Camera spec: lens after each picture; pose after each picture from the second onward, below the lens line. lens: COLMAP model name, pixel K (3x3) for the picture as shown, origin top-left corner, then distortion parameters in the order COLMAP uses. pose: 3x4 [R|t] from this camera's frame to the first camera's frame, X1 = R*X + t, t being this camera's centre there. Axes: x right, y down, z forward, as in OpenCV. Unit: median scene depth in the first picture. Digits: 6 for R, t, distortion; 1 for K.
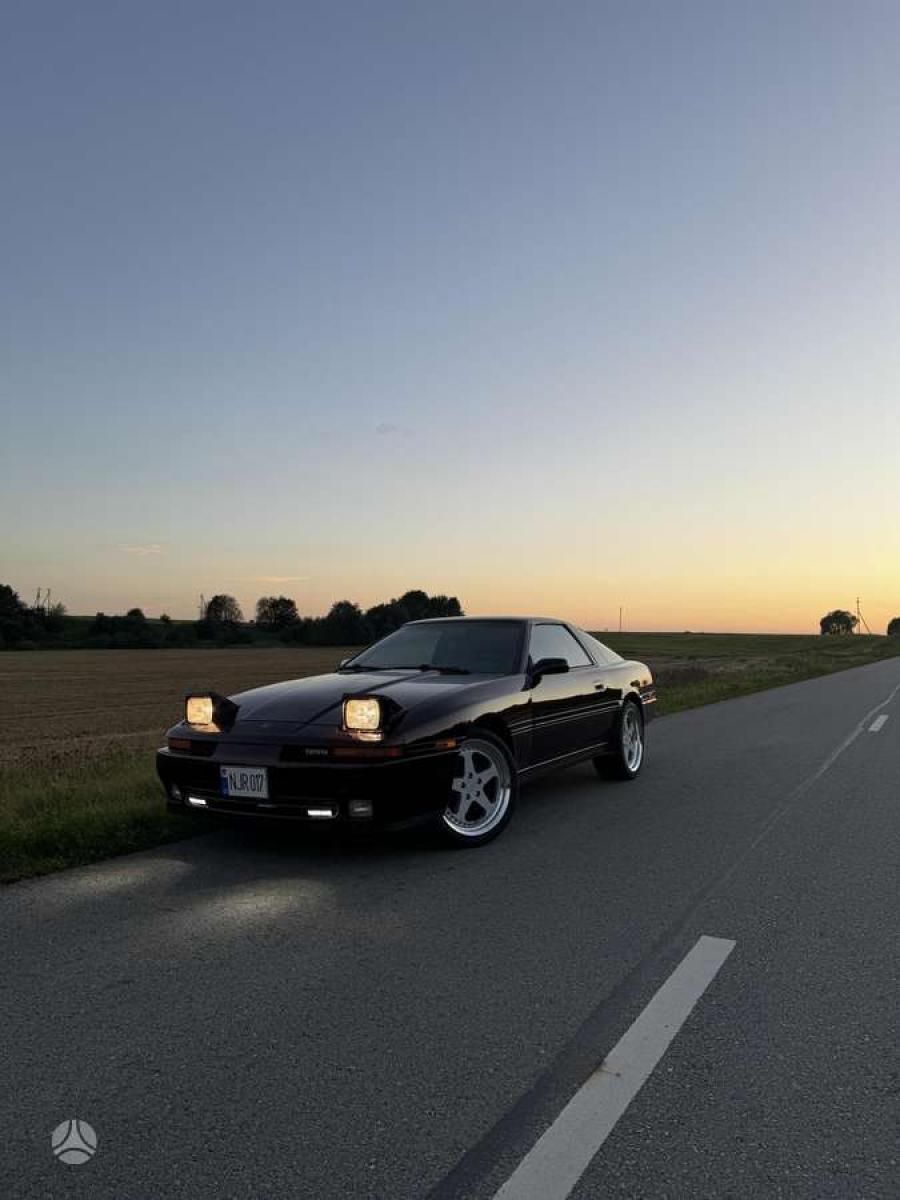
lens RADIAL K [[894.5, 0, 450.0], [0, 894.5, 600.0], [0, 0, 1]] dist [-0.003896, -0.006800]
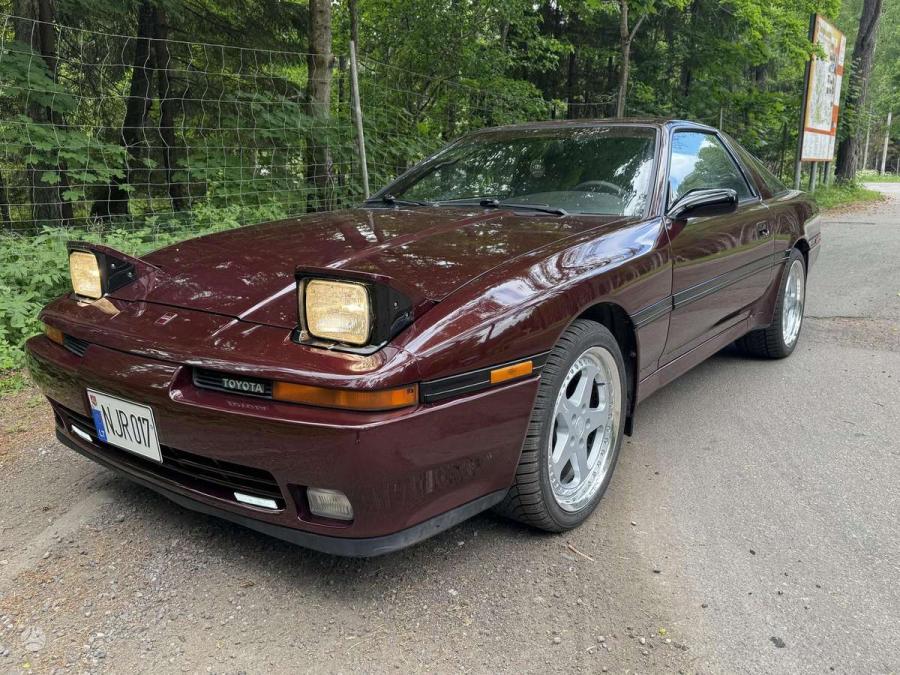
lens RADIAL K [[777.9, 0, 447.8], [0, 777.9, 344.0], [0, 0, 1]] dist [0.000065, -0.013436]
pose [[0.991115, 0.048132, -0.123990, 0.010575], [-0.012222, 0.961238, 0.275449, 0.031311], [0.132442, -0.271486, 0.953286, 0.608676]]
